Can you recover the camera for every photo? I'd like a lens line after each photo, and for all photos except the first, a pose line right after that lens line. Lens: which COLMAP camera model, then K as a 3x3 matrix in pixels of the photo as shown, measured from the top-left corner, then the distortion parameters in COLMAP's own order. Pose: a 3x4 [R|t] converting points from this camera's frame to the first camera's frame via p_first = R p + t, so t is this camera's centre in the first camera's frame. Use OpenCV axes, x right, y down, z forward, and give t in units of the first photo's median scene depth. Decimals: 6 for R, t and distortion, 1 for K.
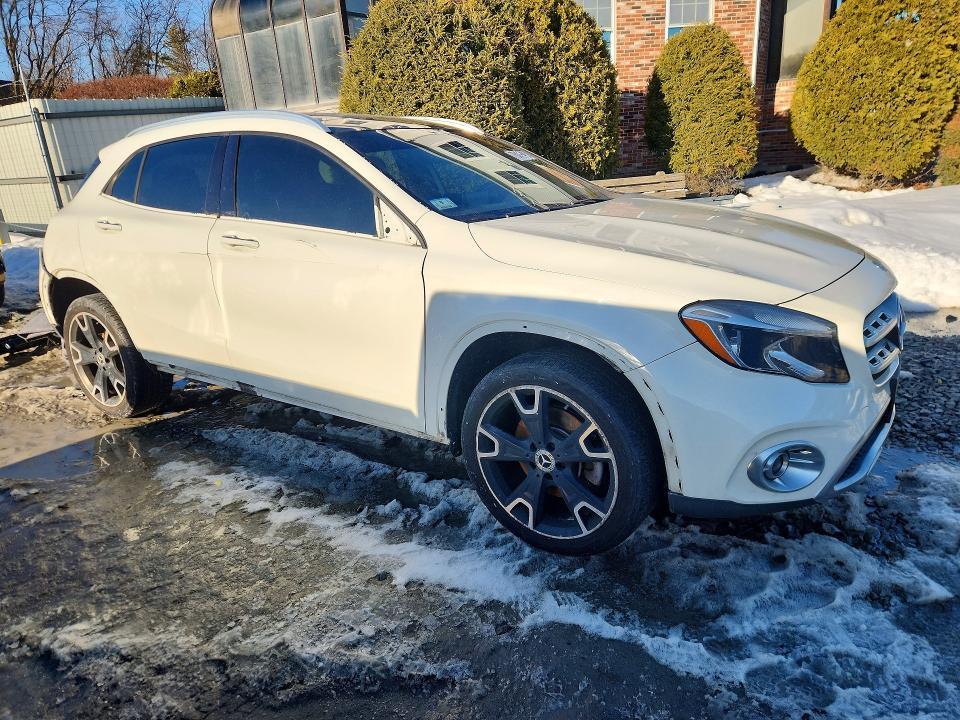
lens RADIAL K [[710.2, 0, 480.0], [0, 710.2, 360.0], [0, 0, 1]] dist [0.030321, -0.003736]
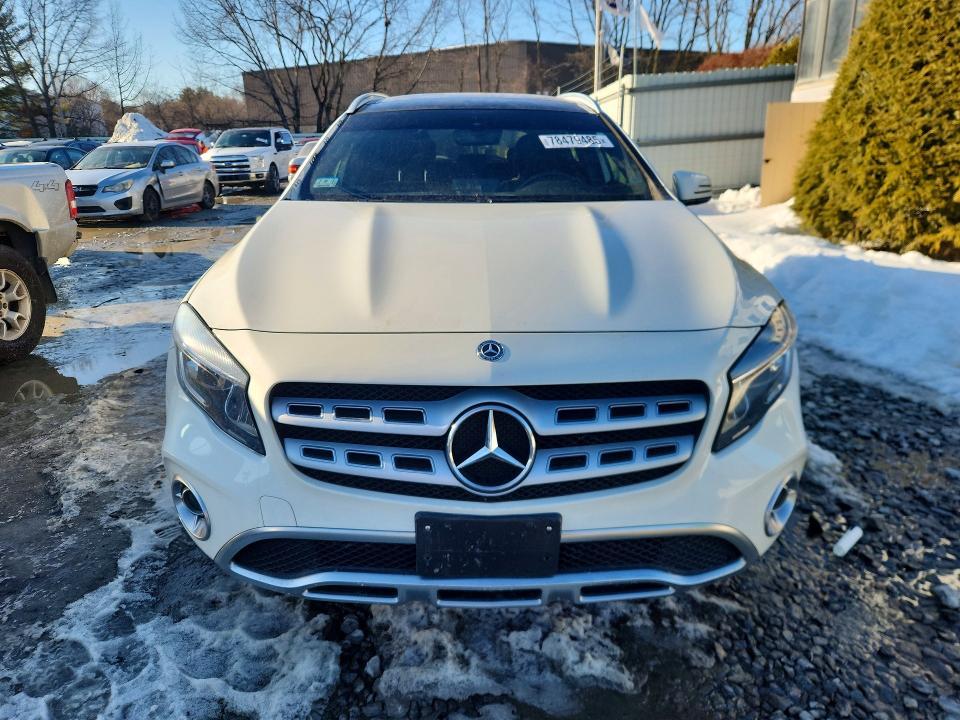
lens RADIAL K [[710.2, 0, 480.0], [0, 710.2, 360.0], [0, 0, 1]] dist [0.030321, -0.003736]
pose [[0.496994, 0.297056, -0.815325, 0.889706], [-0.258614, 0.947588, 0.187603, -0.198863], [0.828321, 0.117616, 0.547769, 0.541122]]
